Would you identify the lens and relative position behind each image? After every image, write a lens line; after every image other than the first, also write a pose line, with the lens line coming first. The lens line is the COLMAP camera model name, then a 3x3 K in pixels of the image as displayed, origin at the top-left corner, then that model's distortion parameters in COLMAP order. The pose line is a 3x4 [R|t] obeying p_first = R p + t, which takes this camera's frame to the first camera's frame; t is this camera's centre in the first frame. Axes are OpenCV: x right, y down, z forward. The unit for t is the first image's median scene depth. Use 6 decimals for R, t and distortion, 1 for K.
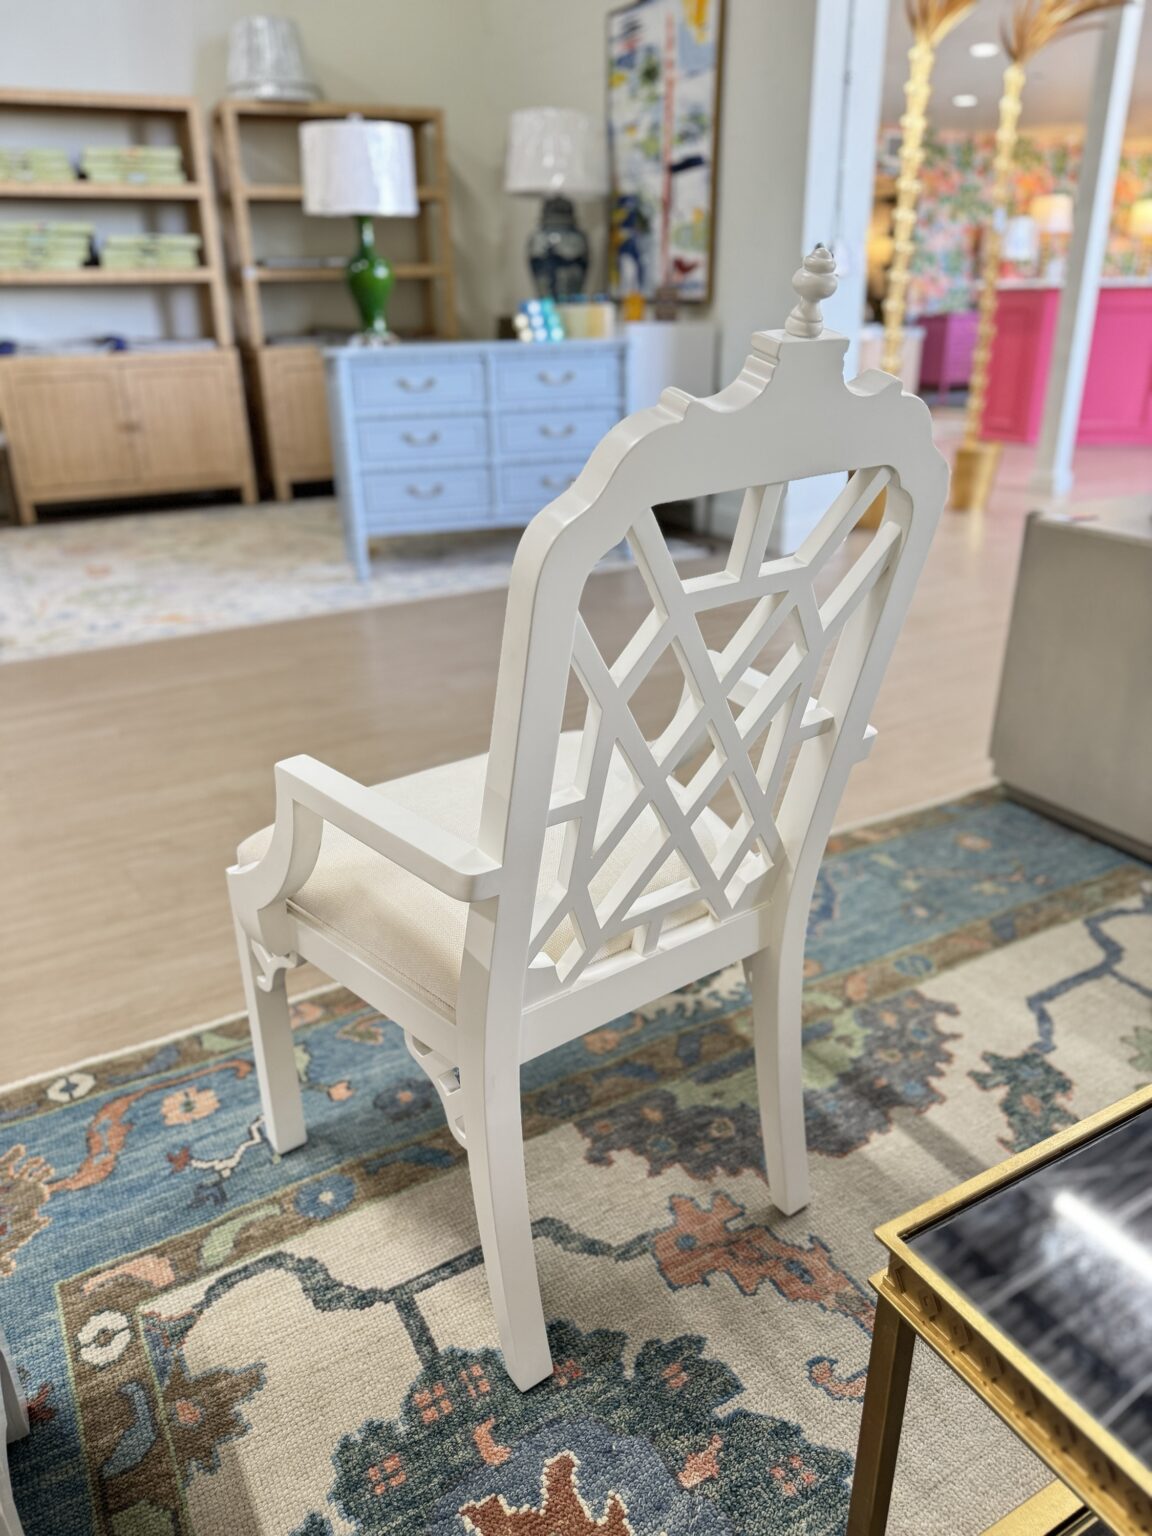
lens RADIAL K [[1119.7, 0, 576.0], [0, 1119.7, 768.0], [0, 0, 1]] dist [0.059875, -0.050535]
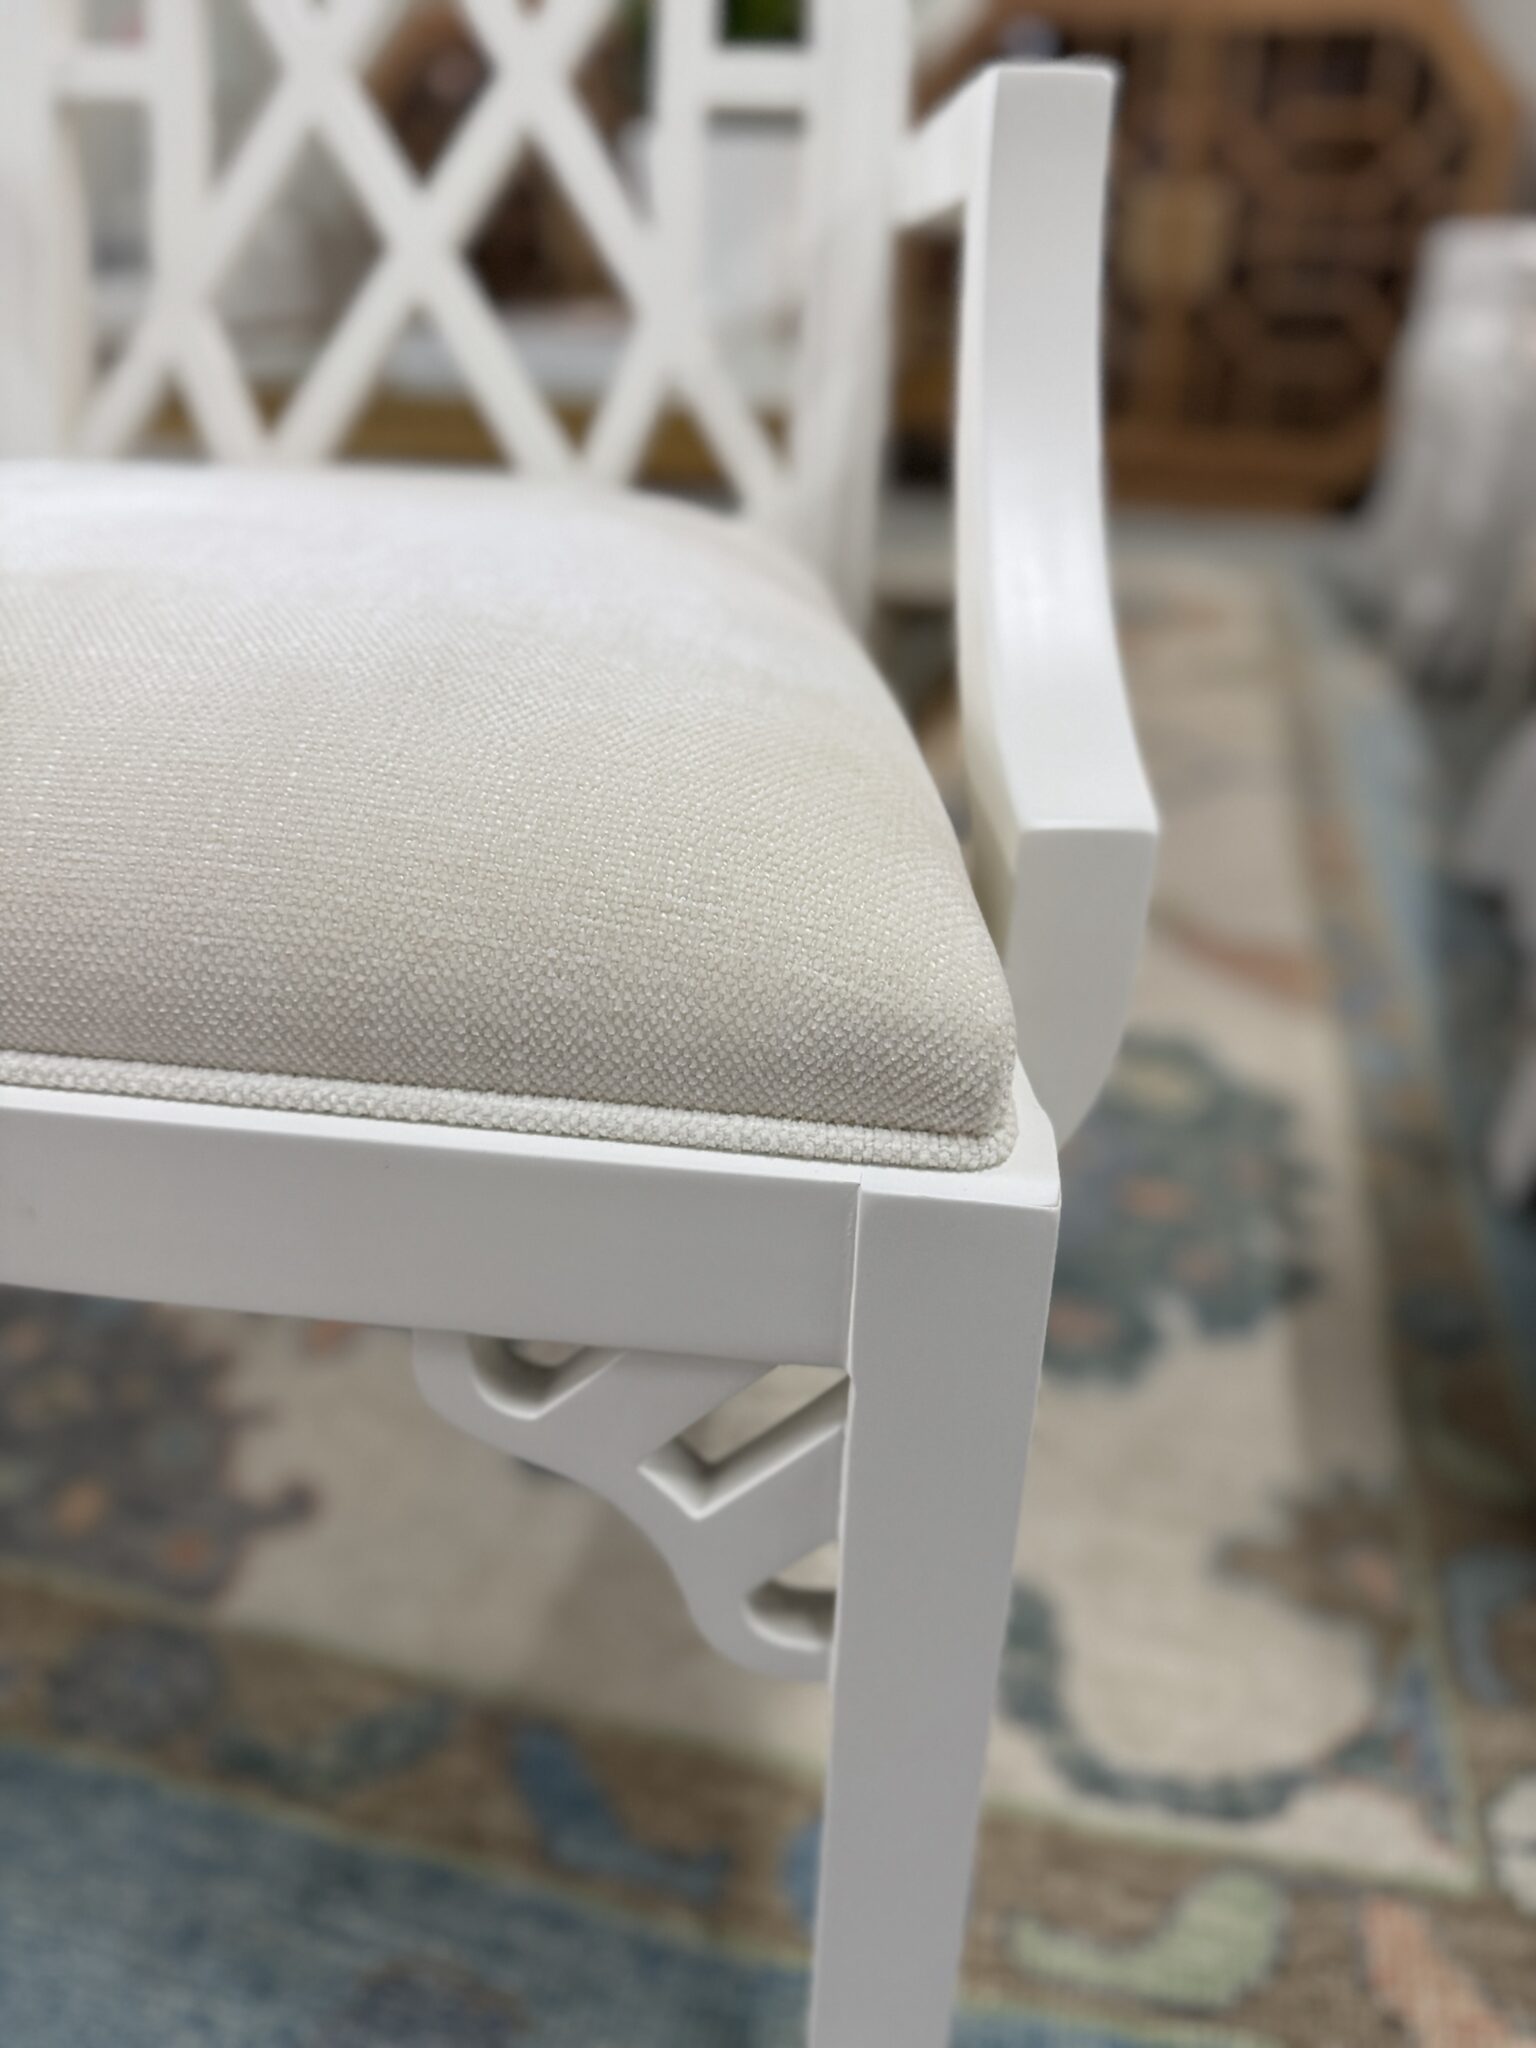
lens RADIAL K [[1496.0, 0, 765.1], [0, 1496.0, 1016.8], [0, 0, 1]] dist [-0.021438, -0.002079]
pose [[-0.726291, -0.314379, 0.611284, -0.365324], [0.274848, 0.682287, 0.677453, -0.079754], [-0.630048, 0.660038, -0.409133, 0.995634]]
